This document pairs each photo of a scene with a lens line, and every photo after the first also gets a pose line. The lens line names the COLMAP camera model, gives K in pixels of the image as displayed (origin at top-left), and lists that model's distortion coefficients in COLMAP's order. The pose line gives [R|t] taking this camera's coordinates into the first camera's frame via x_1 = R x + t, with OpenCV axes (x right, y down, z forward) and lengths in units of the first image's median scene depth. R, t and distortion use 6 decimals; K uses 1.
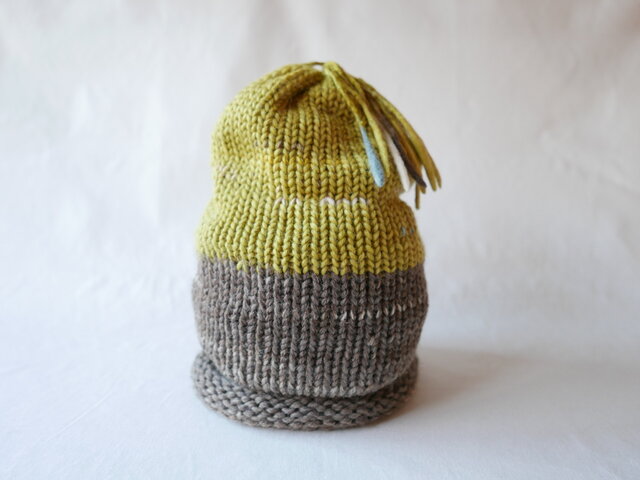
lens RADIAL K [[462.7, 0, 320.4], [0, 462.7, 241.9], [0, 0, 1]] dist [-0.005493, -0.002993]
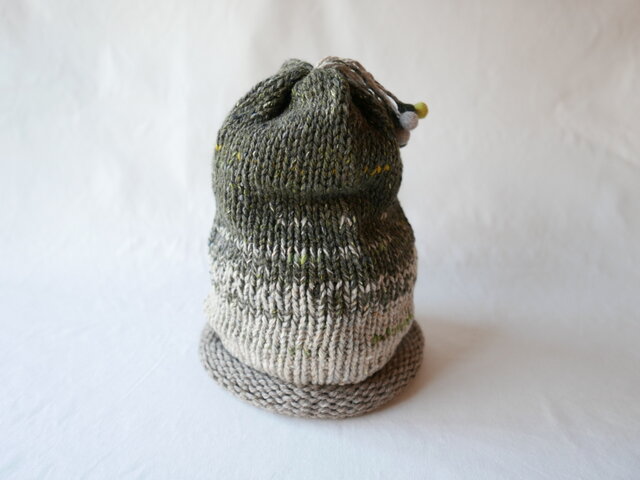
lens RADIAL K [[462.7, 0, 322.4], [0, 462.7, 240.7], [0, 0, 1]] dist [-0.005493, -0.002993]
pose [[0.999663, 0.024213, -0.009312, -0.024553], [-0.022097, 0.982806, 0.183315, -0.124974], [0.013591, -0.183048, 0.983010, -0.073083]]
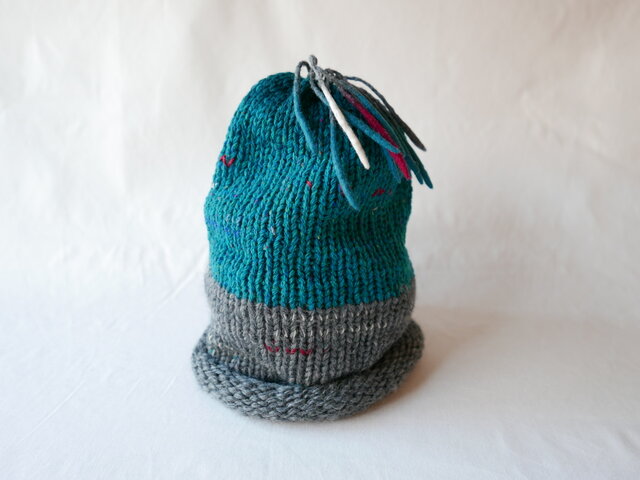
lens RADIAL K [[462.7, 0, 320.5], [0, 462.7, 242.6], [0, 0, 1]] dist [-0.005493, -0.002993]
pose [[0.999960, 0.001746, 0.008814, 0.060002], [-0.003529, 0.978433, 0.206536, -0.140775], [-0.008264, -0.206558, 0.978399, 0.007508]]
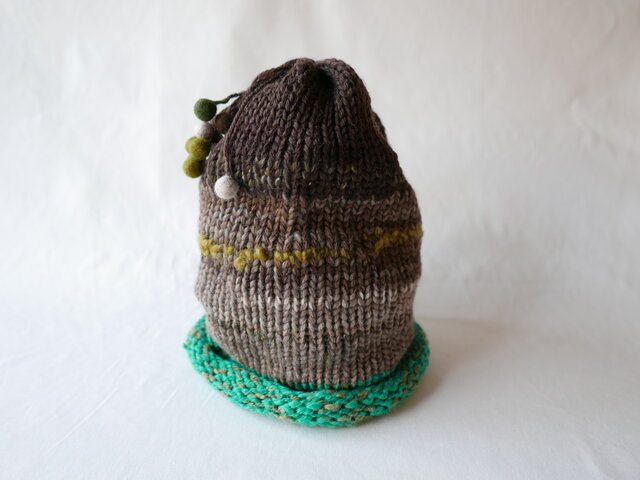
lens RADIAL K [[462.7, 0, 321.6], [0, 462.7, 240.1], [0, 0, 1]] dist [-0.005493, -0.002993]
pose [[0.999791, 0.017376, -0.010812, -0.004881], [-0.015797, 0.991117, 0.132051, -0.081943], [0.013010, -0.131852, 0.991184, 0.048739]]
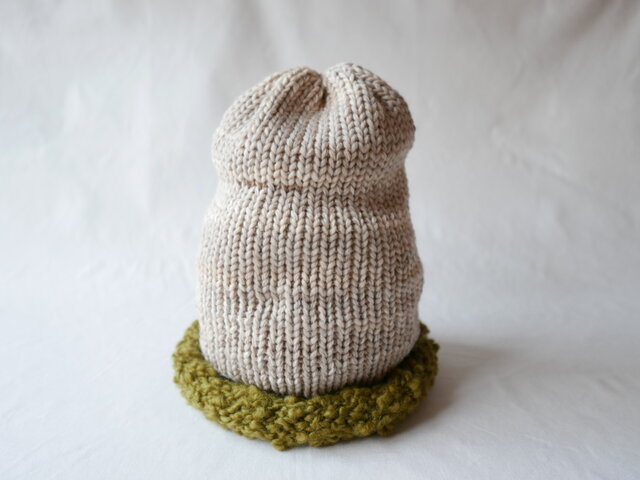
lens RADIAL K [[462.7, 0, 320.3], [0, 462.7, 241.1], [0, 0, 1]] dist [-0.005493, -0.002993]
pose [[0.999076, -0.010257, 0.041729, 0.012267], [0.008775, 0.999329, 0.035548, -0.007782], [-0.042065, -0.035149, 0.998496, -0.124048]]
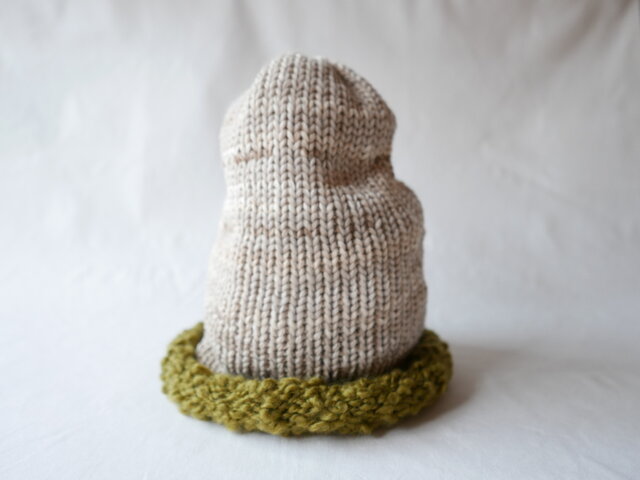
lens RADIAL K [[462.7, 0, 319.3], [0, 462.7, 239.8], [0, 0, 1]] dist [-0.005493, -0.002993]
pose [[0.998618, 0.003489, 0.052444, 0.018166], [-0.001444, 0.999239, -0.038983, 0.051281], [-0.052540, 0.038853, 0.997863, -0.123704]]
